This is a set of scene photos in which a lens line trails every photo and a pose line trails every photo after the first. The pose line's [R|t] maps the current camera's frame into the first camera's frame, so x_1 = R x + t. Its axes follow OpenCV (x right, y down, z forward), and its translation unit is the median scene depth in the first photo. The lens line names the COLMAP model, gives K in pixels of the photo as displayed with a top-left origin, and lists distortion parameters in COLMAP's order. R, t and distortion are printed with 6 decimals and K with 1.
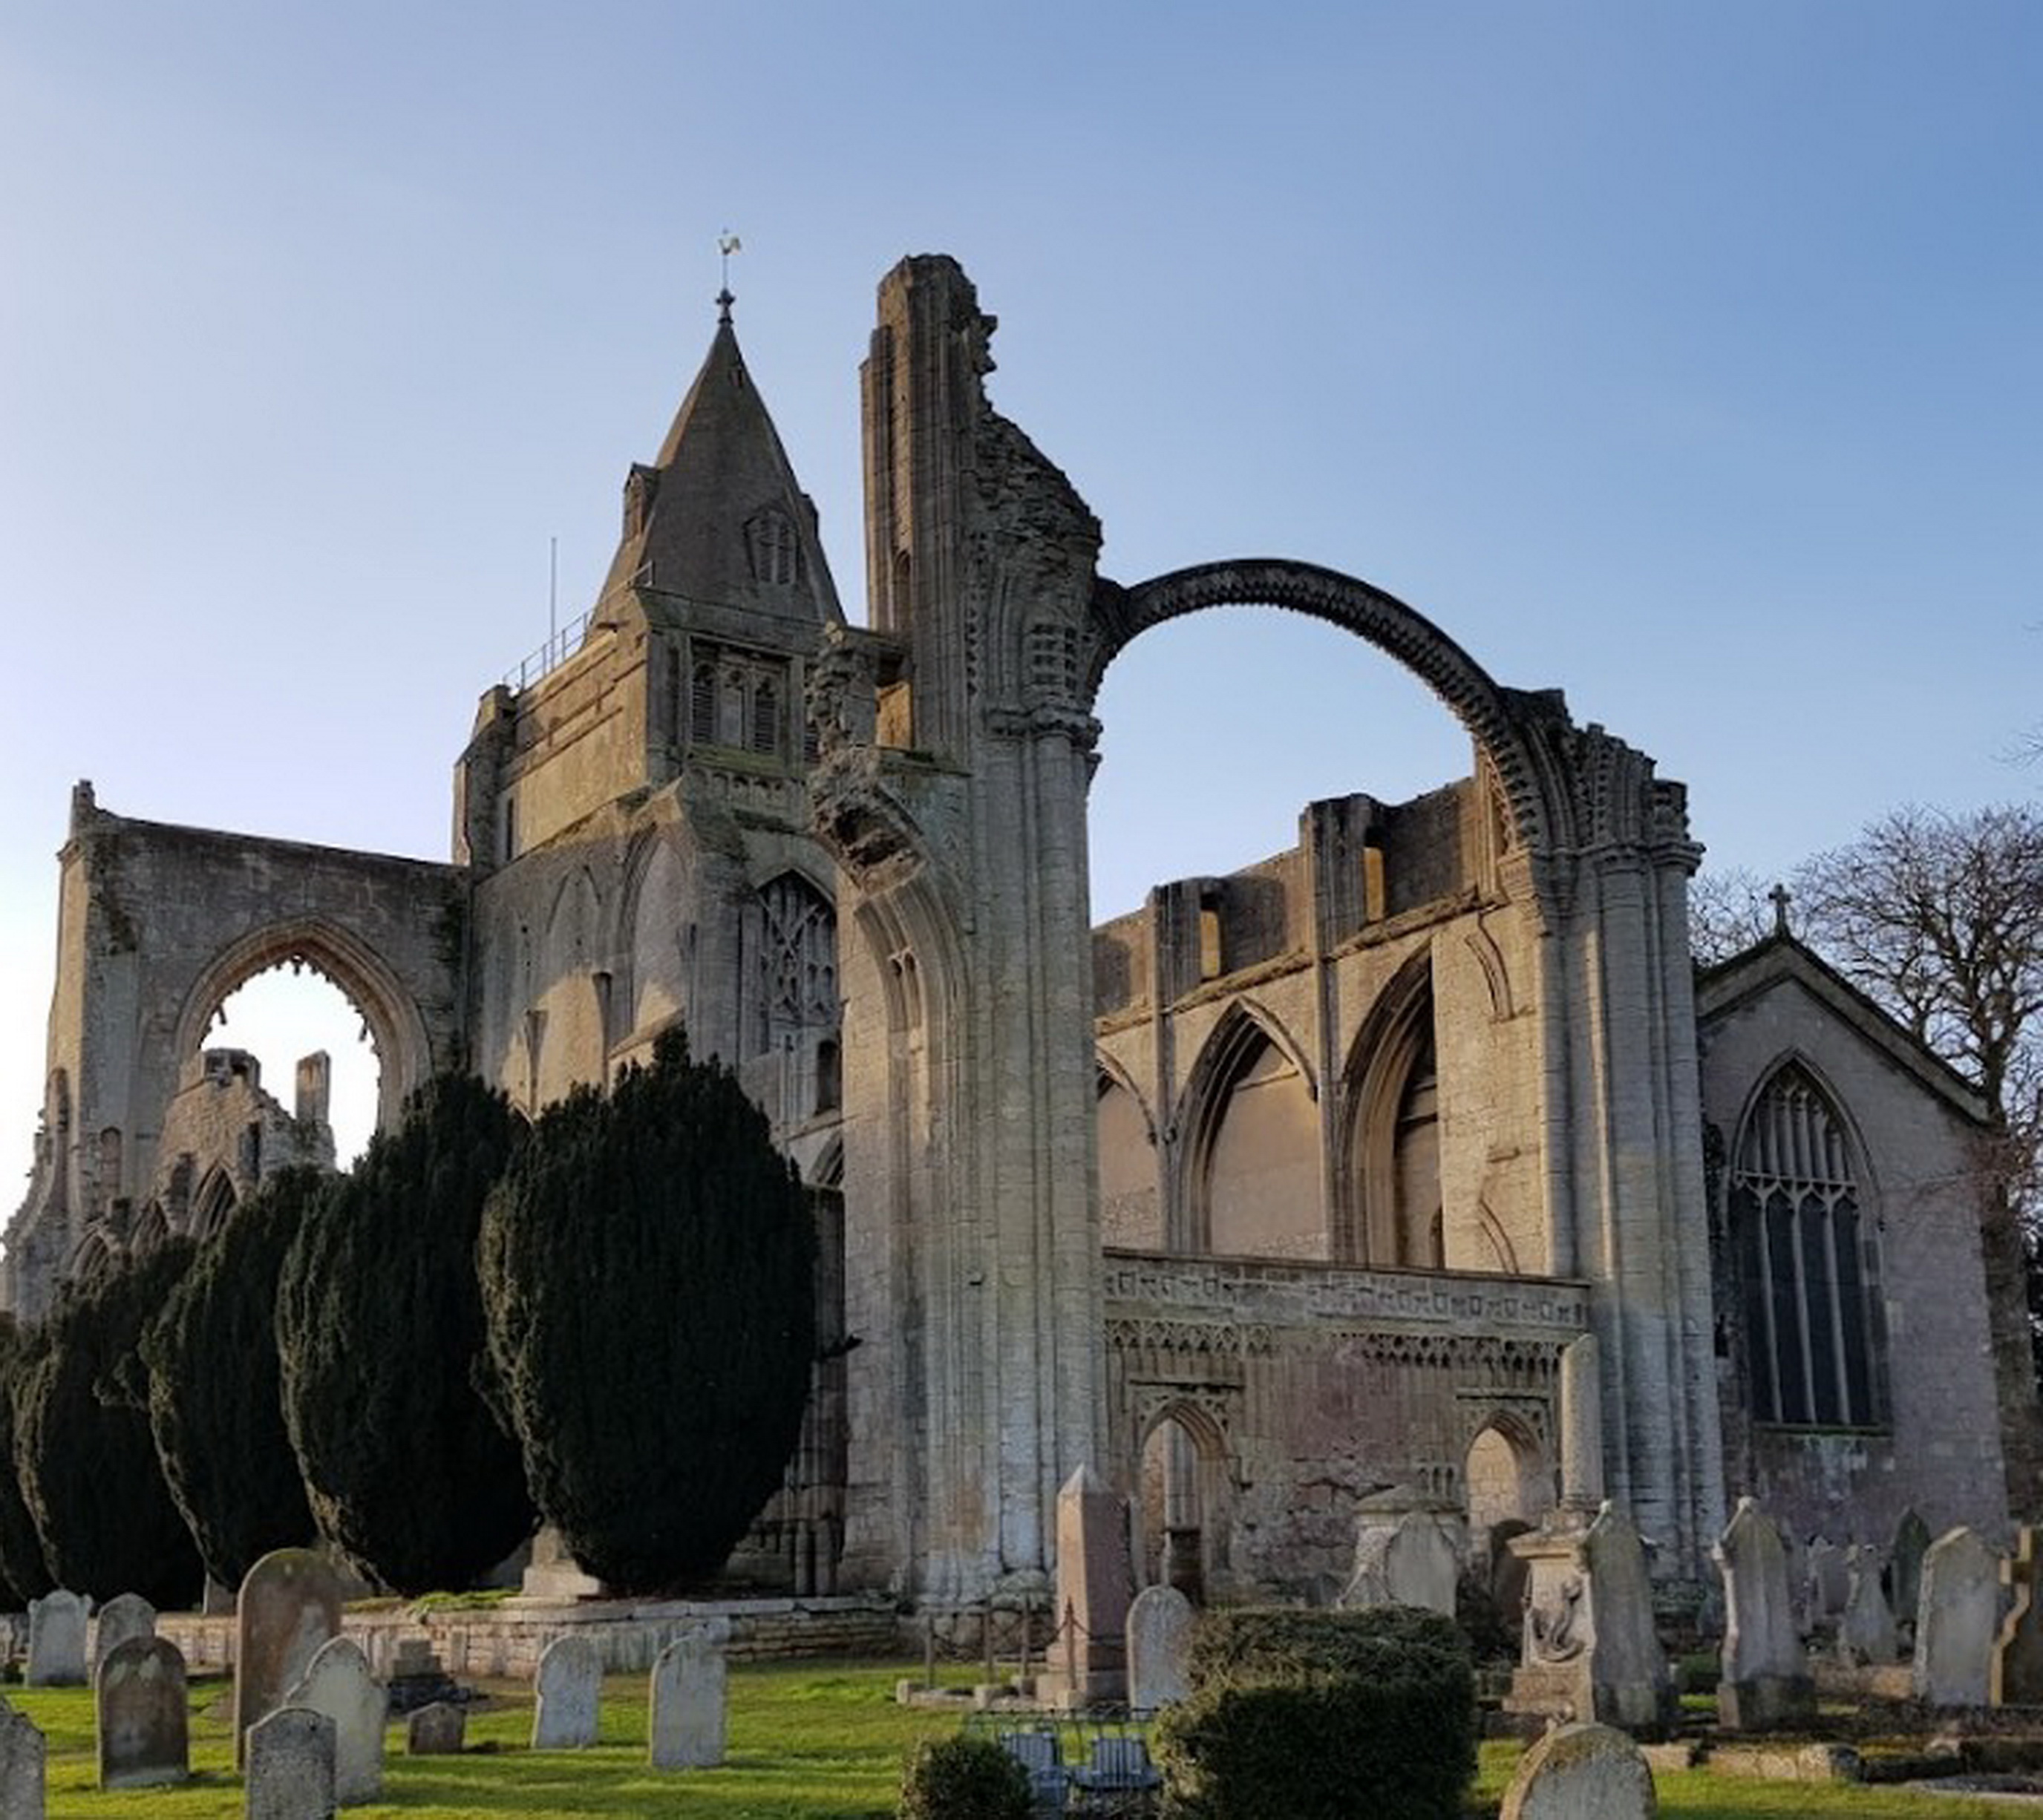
lens RADIAL K [[2801.6, 0, 952.1], [0, 2801.6, 974.4], [0, 0, 1]] dist [0.204863, -1.002657]
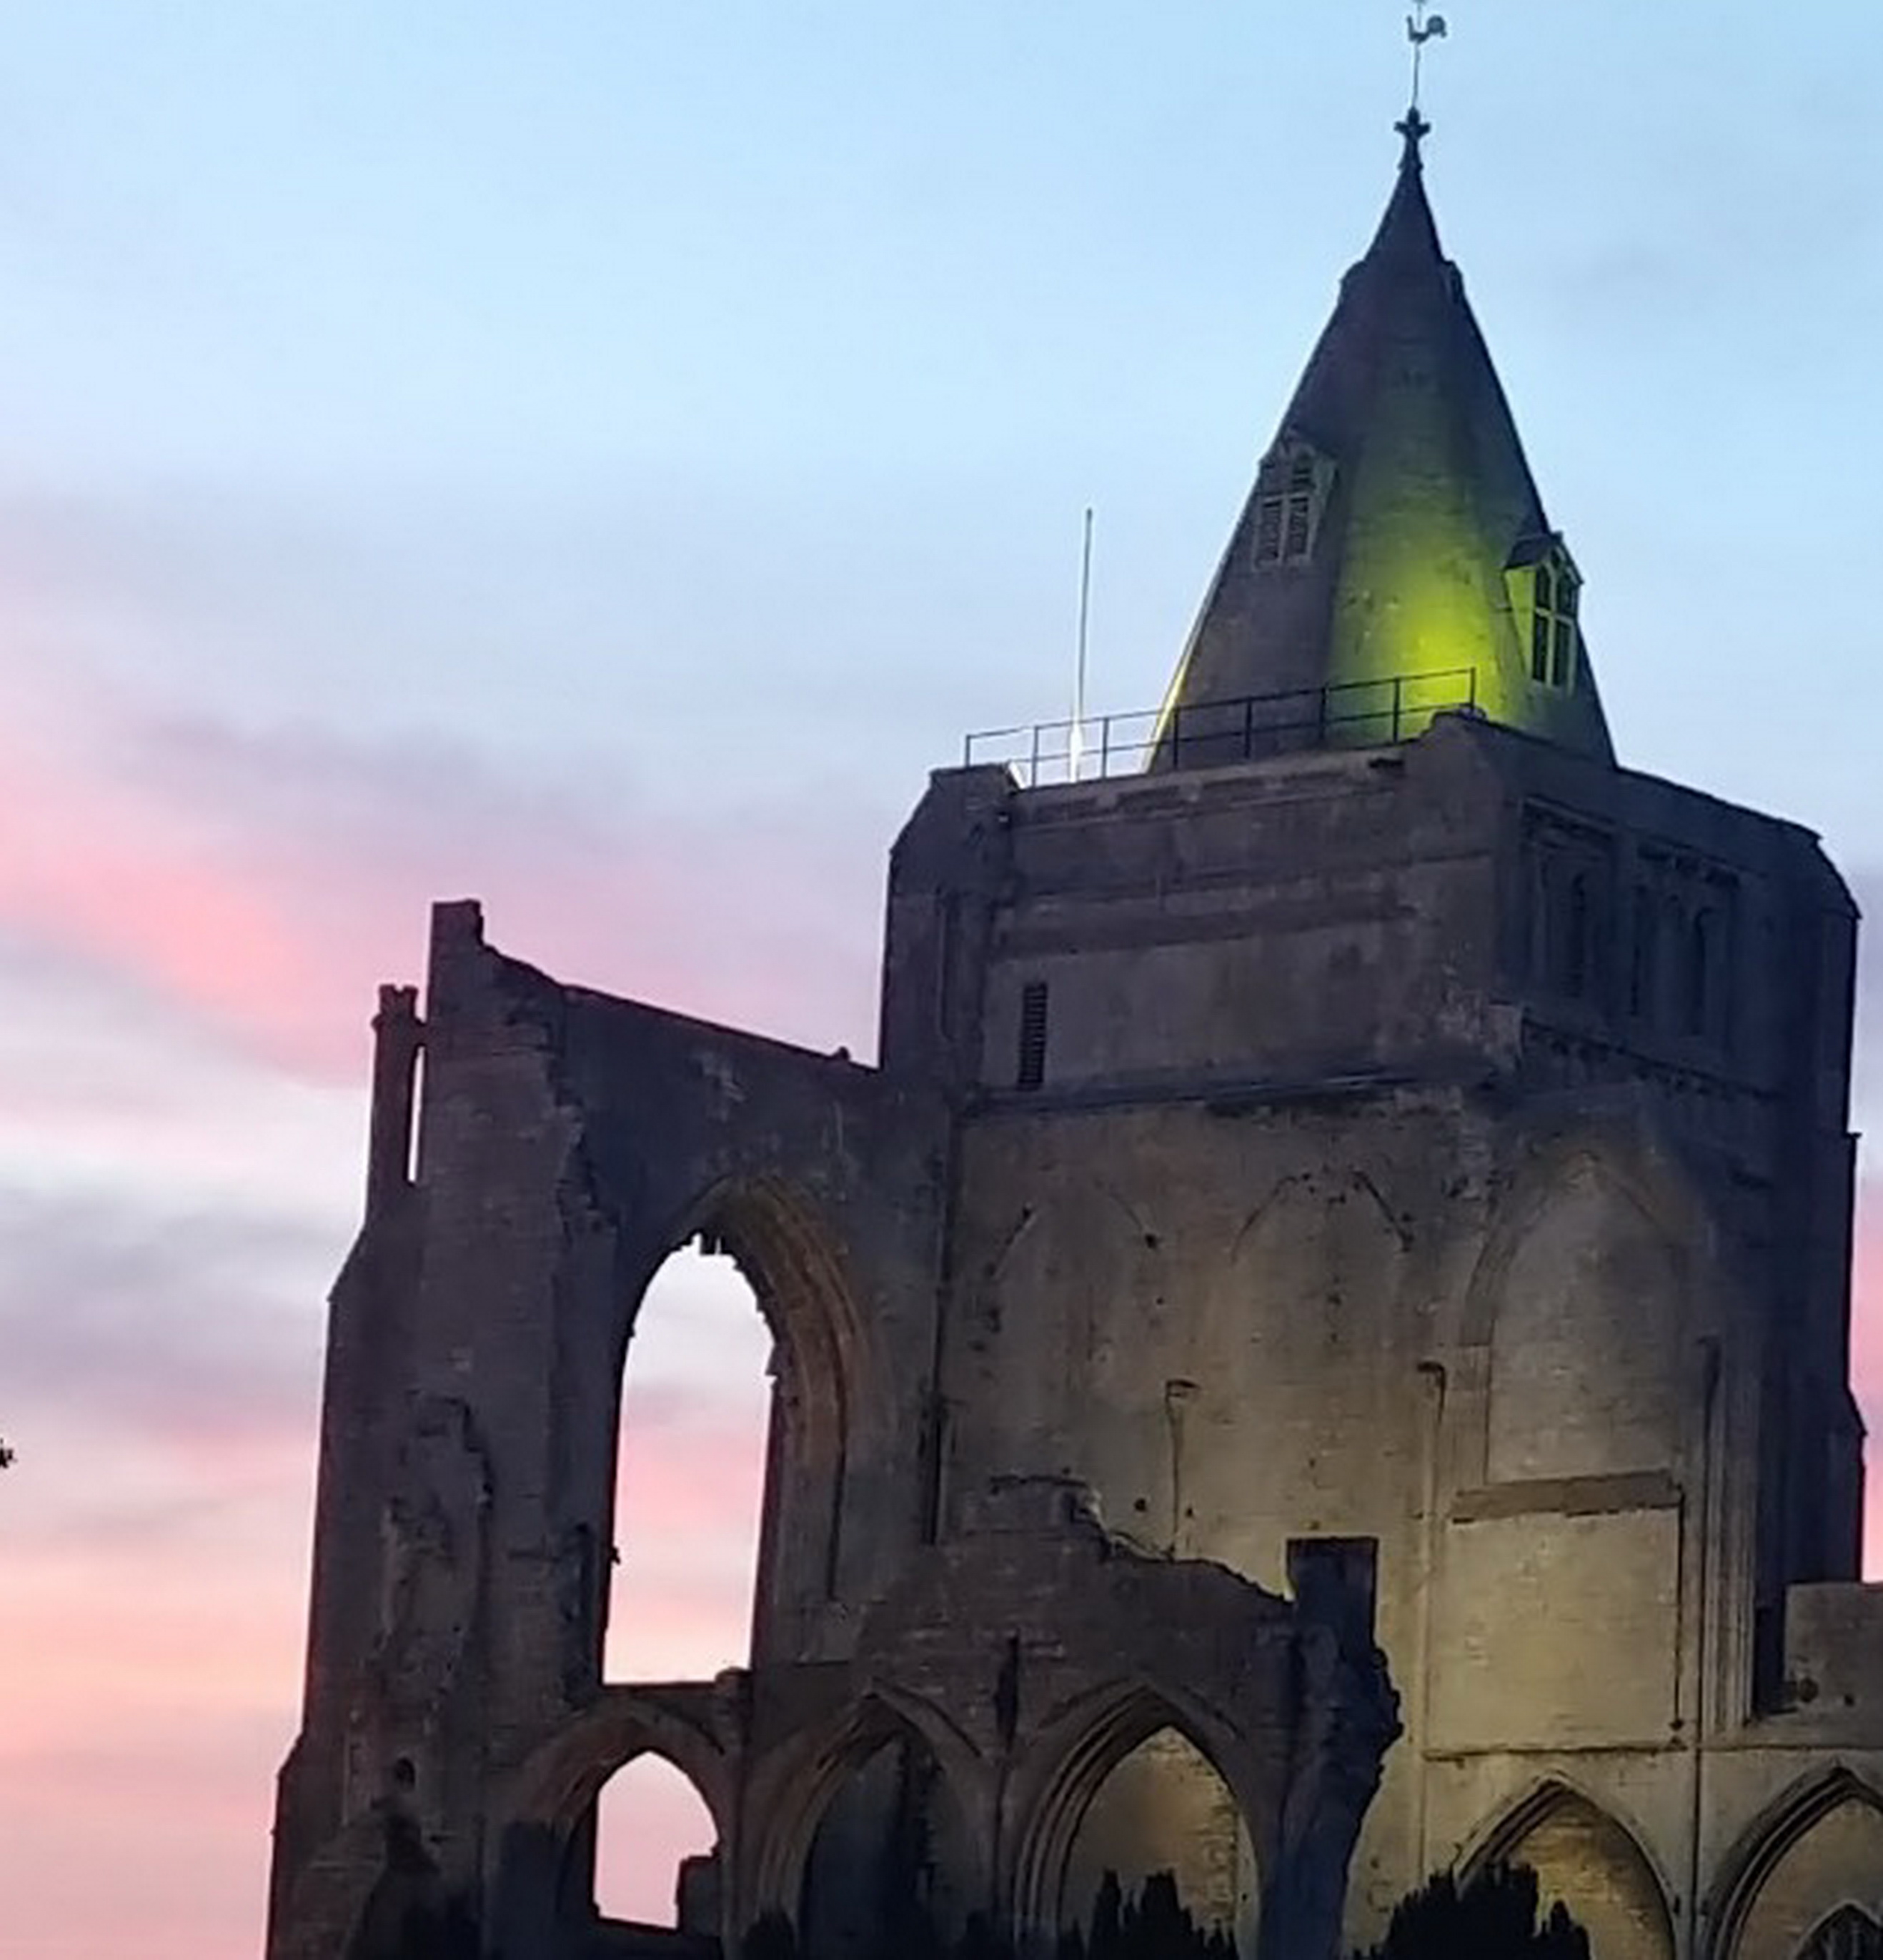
lens RADIAL K [[7896.6, 0, 941.5], [0, 7896.6, 980.0], [0, 0, 1]] dist [1.310013, -0.070837]
pose [[0.945297, 0.123756, 0.301823, -1.309762], [-0.133788, 0.990928, 0.012710, -0.159391], [-0.297512, -0.052395, 0.953279, -1.066523]]
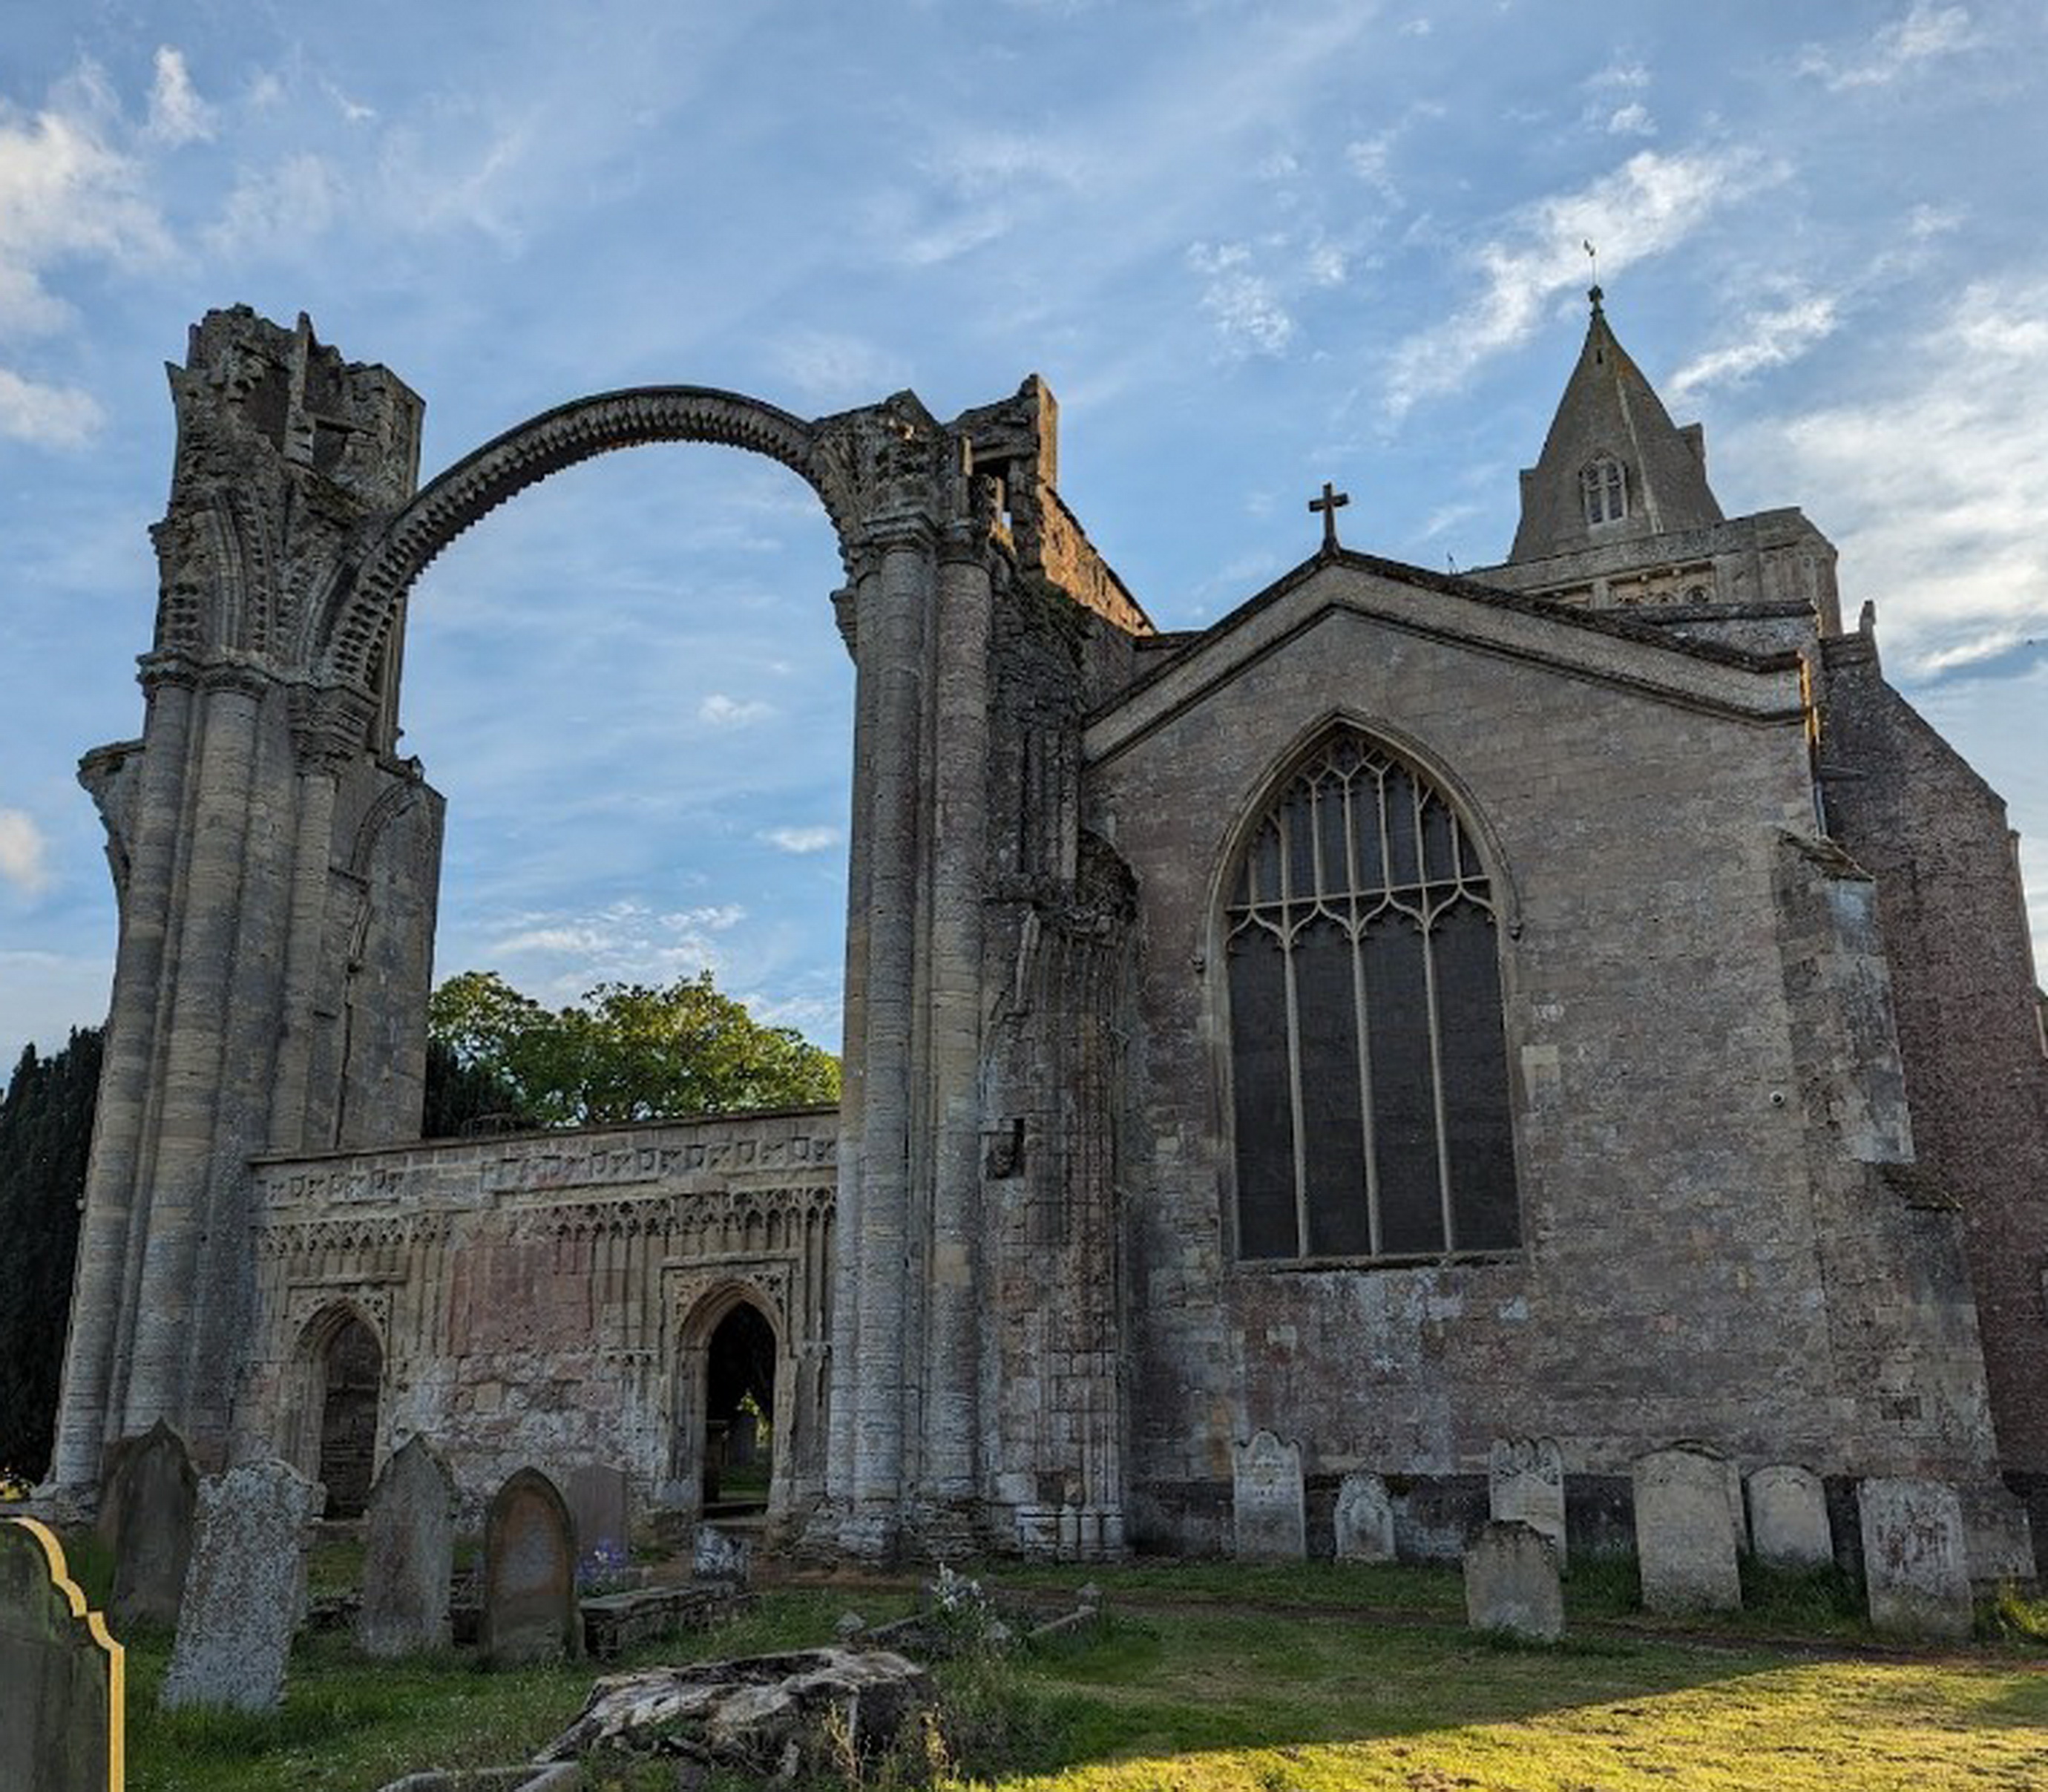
lens RADIAL K [[1872.8, 0, 1023.3], [0, 1872.8, 935.7], [0, 0, 1]] dist [-0.007141, -0.003252]
pose [[0.550344, -0.216532, -0.806372, 0.689123], [0.177318, 0.974067, -0.140544, 0.147713], [0.815892, -0.065636, 0.574467, 0.763387]]
